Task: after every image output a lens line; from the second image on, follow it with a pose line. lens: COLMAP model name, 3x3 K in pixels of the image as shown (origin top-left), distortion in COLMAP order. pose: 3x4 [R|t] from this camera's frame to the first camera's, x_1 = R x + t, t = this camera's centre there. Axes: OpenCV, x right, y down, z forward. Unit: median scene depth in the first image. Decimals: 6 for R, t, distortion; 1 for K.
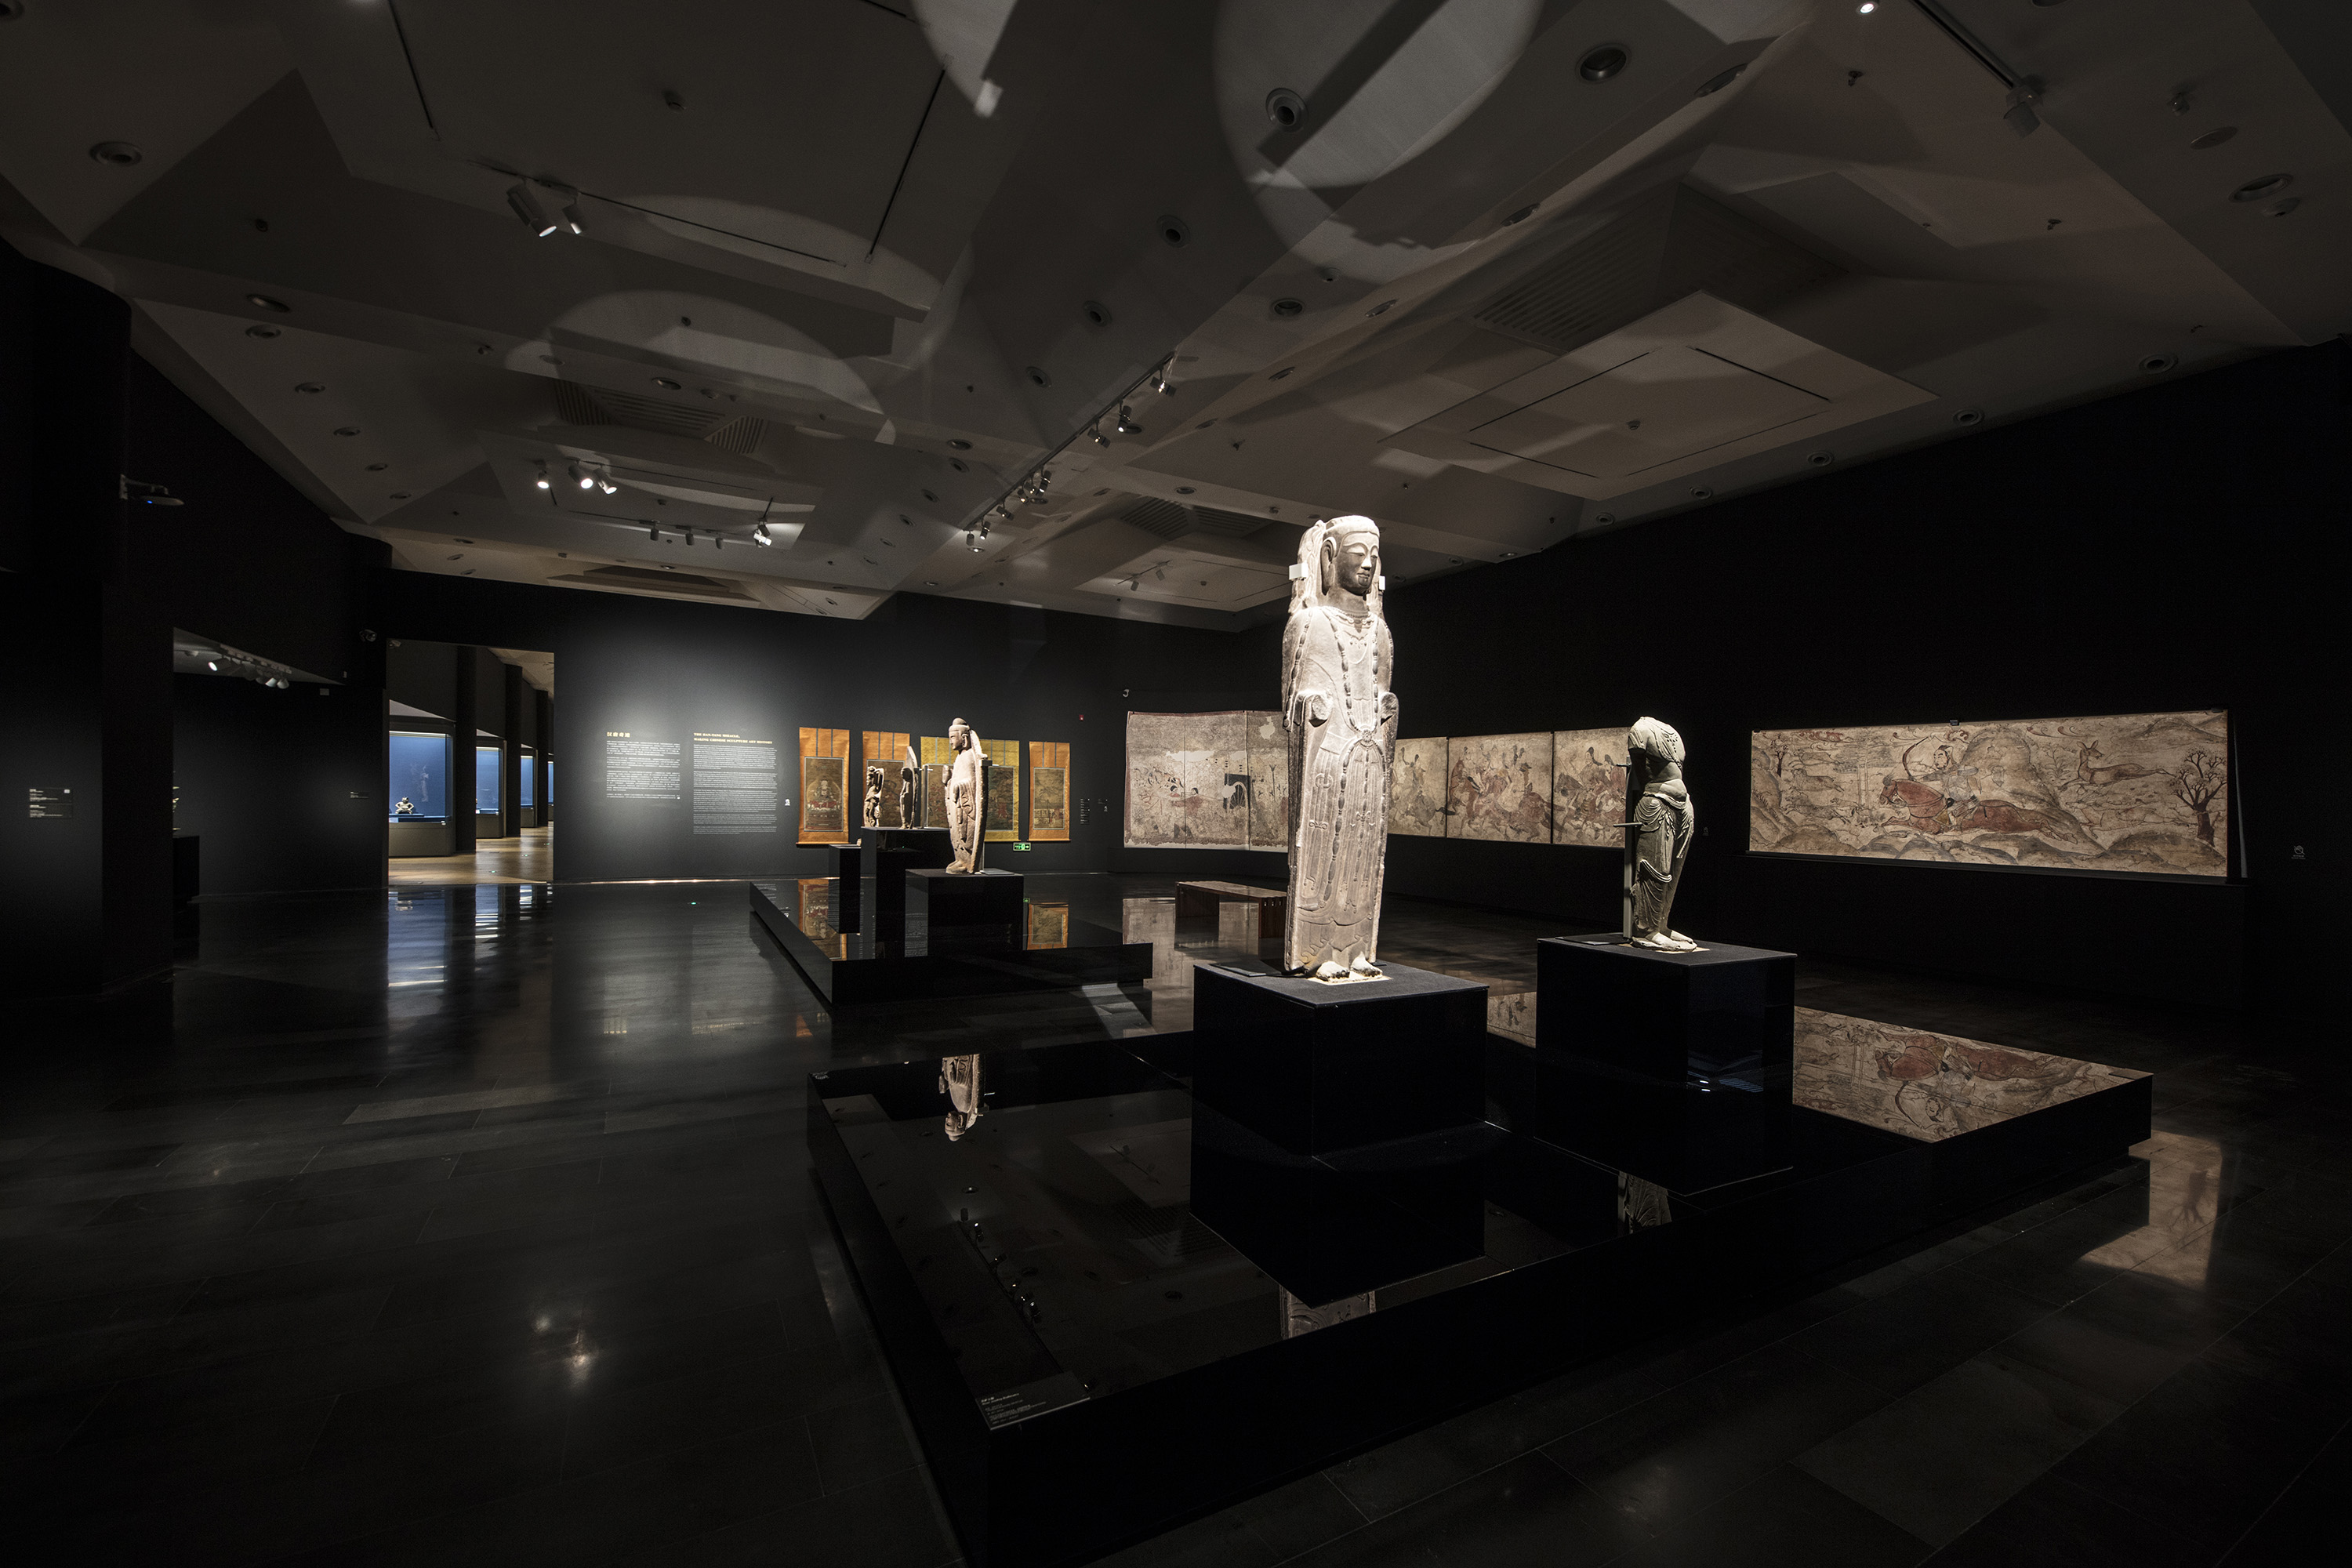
lens RADIAL K [[973.8, 0, 1186.4], [0, 973.8, 798.2], [0, 0, 1]] dist [0.010598, -0.000291]
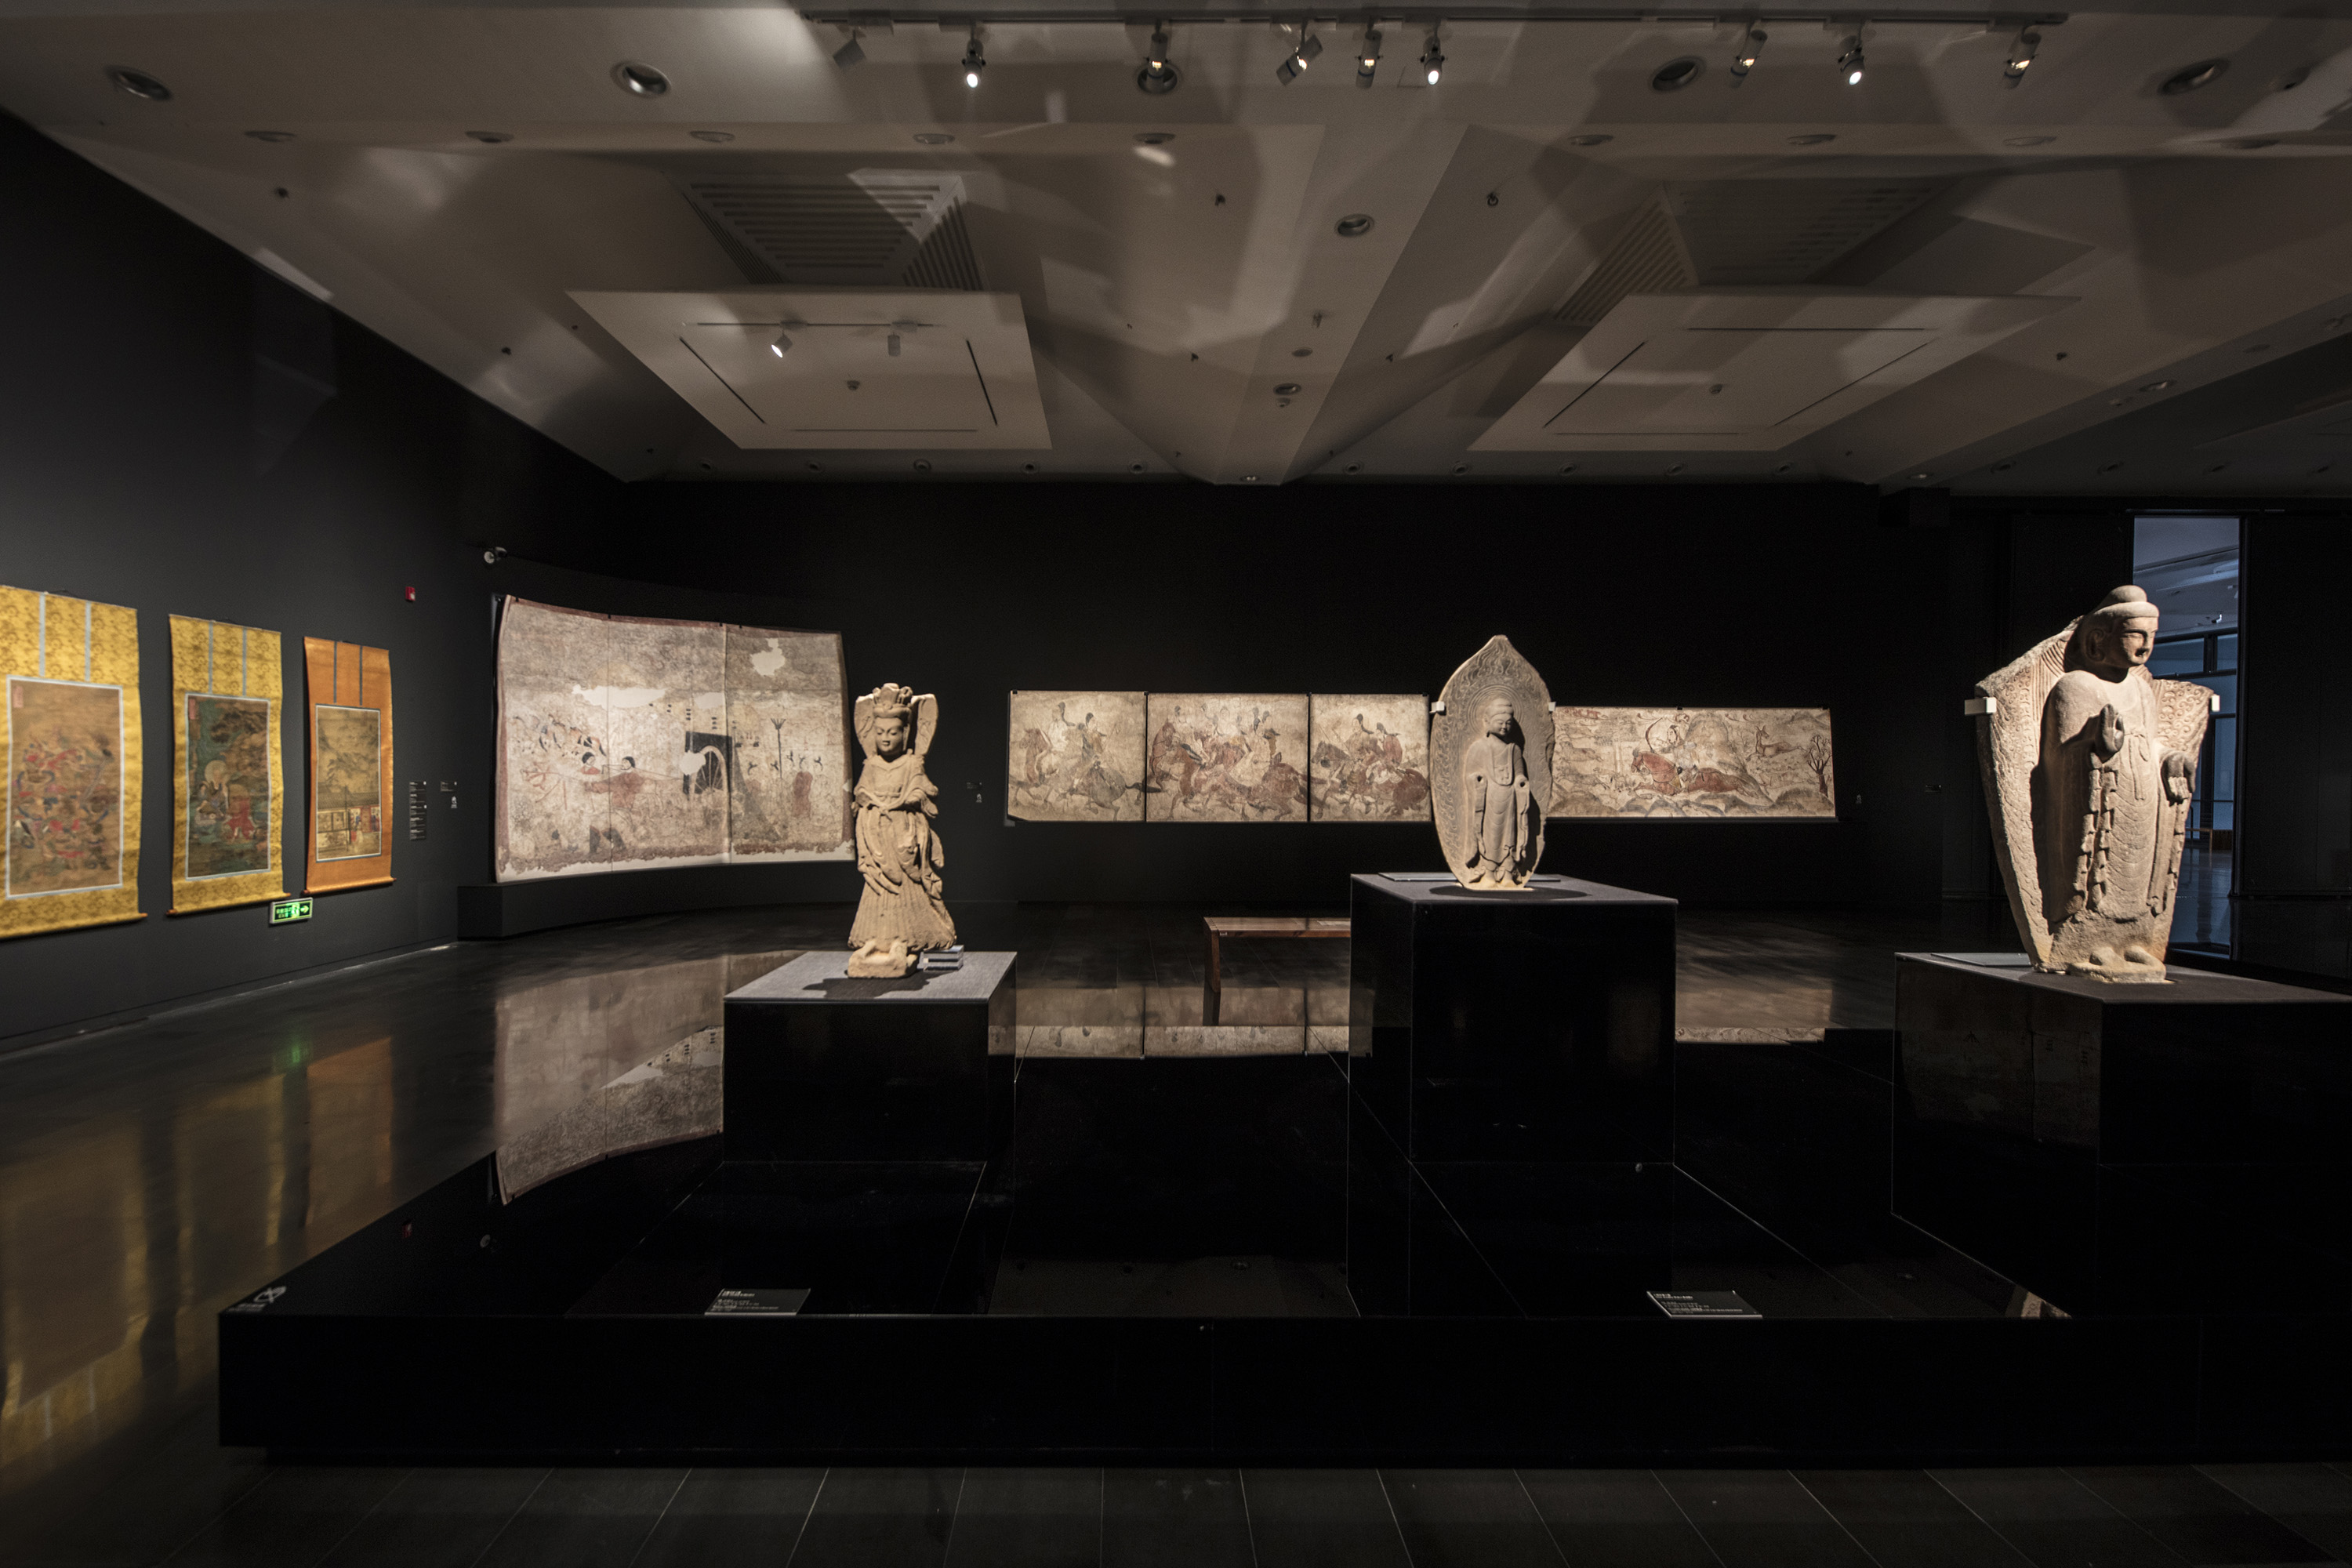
lens RADIAL K [[973.8, 0, 1168.2], [0, 973.8, 783.0], [0, 0, 1]] dist [0.010598, -0.000291]
pose [[0.477436, -0.022660, 0.878374, -0.445255], [0.007239, 0.999735, 0.021856, -0.008098], [-0.878637, -0.004076, 0.477473, 0.666269]]
